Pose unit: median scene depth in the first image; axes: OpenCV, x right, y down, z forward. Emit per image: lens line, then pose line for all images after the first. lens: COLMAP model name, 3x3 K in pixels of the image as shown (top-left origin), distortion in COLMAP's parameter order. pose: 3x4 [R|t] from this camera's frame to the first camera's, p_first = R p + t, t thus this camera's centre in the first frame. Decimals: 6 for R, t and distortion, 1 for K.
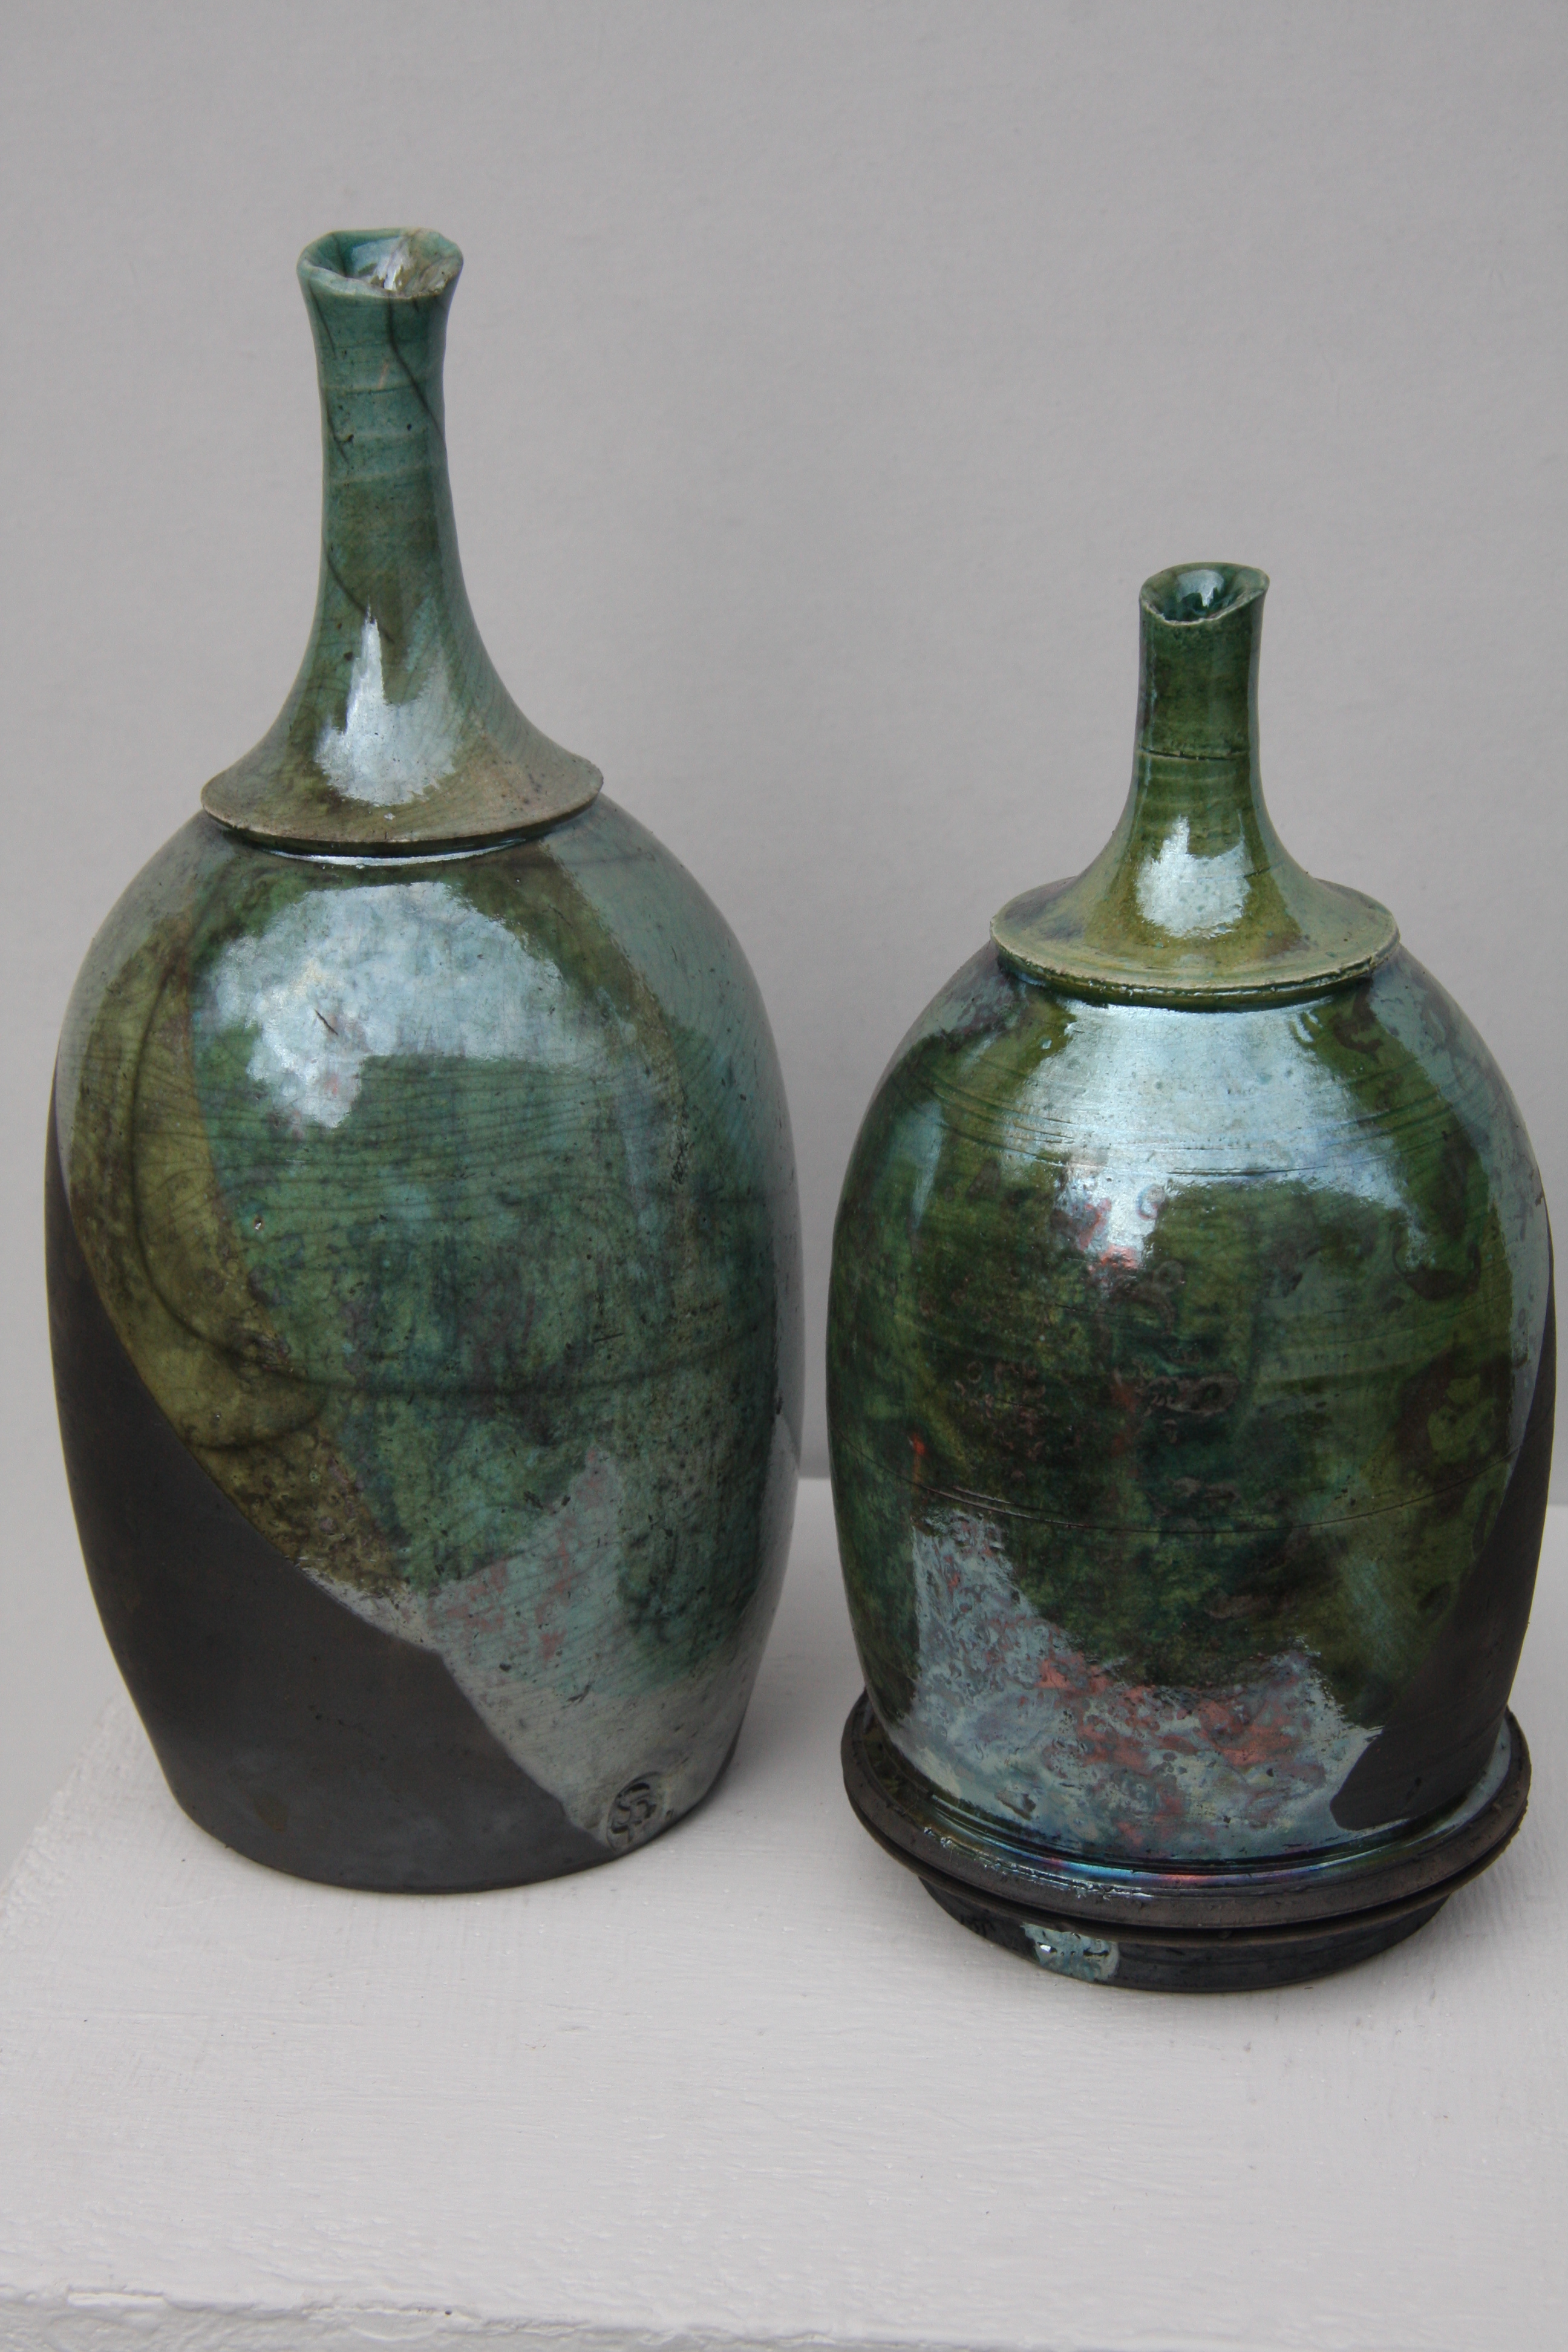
lens RADIAL K [[5128.7, 0, 783.2], [0, 5128.7, 1174.6], [0, 0, 1]] dist [0.362496, 0.000000]
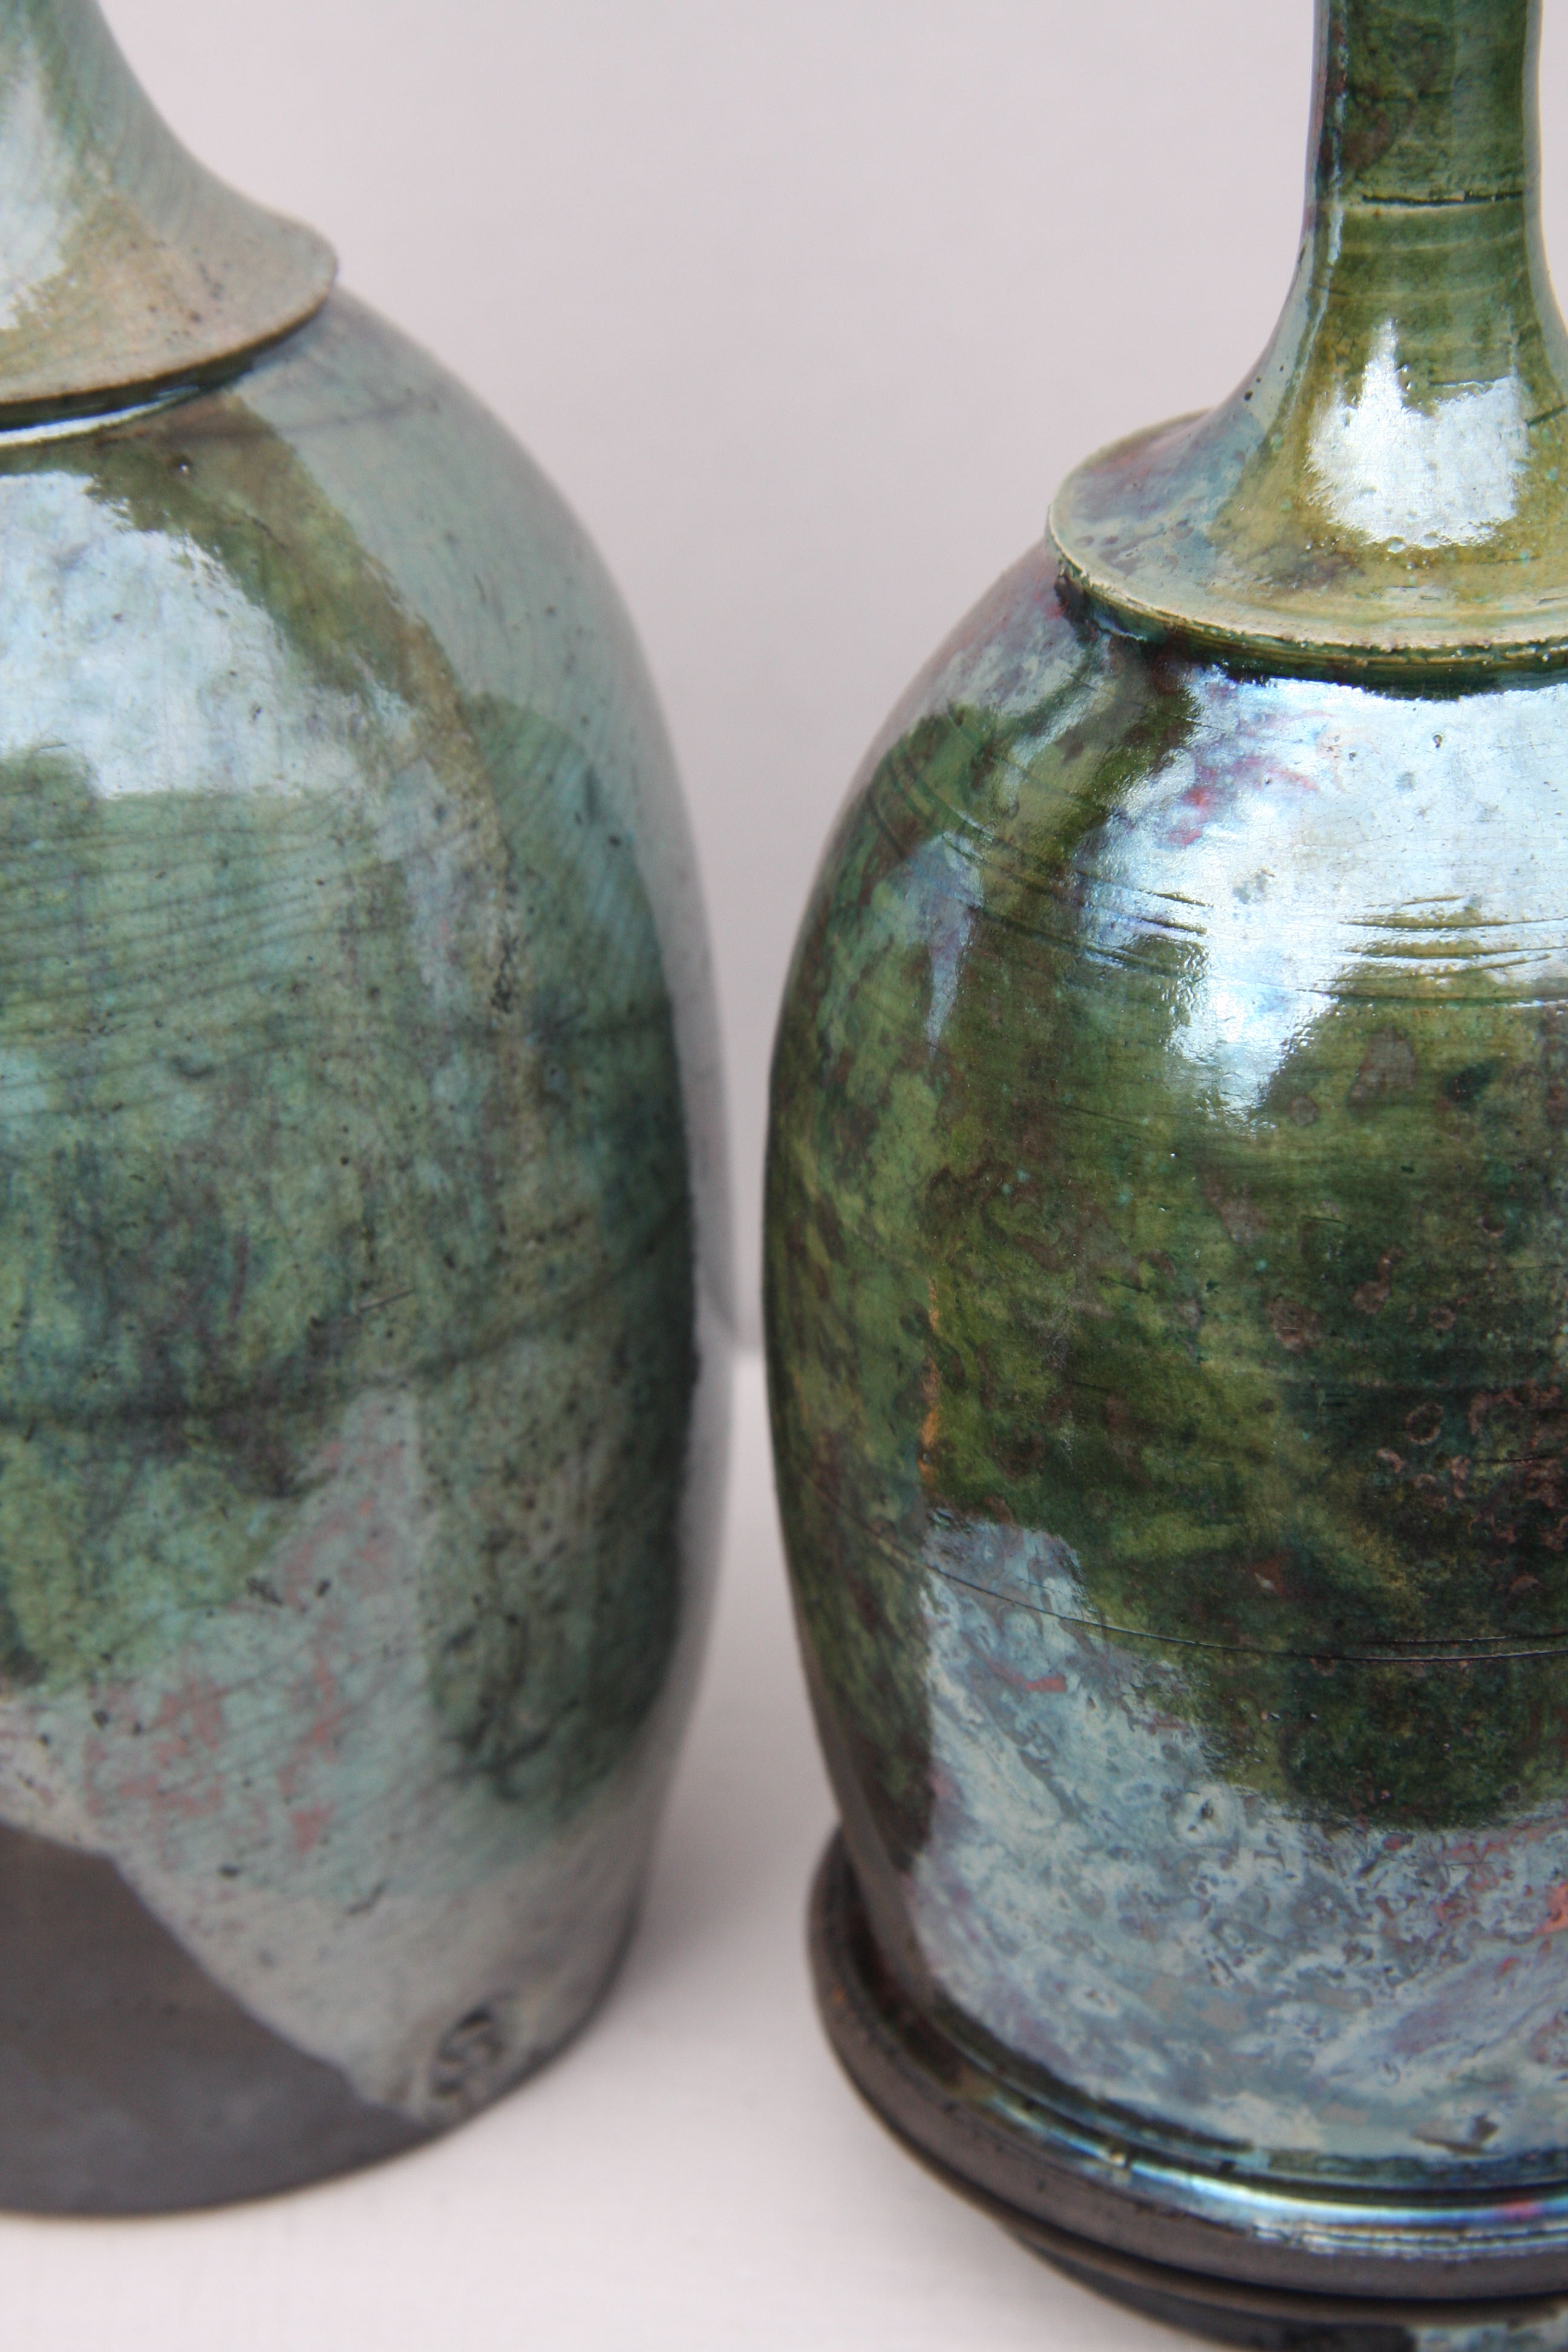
lens RADIAL K [[5611.8, 0, 779.6], [0, 5611.8, 1177.6], [0, 0, 1]] dist [0.035507, 0.000000]
pose [[0.999127, -0.035418, 0.022132, -0.004842], [0.032642, 0.992807, 0.115191, -0.048681], [-0.026053, -0.114368, 0.993097, 0.399369]]
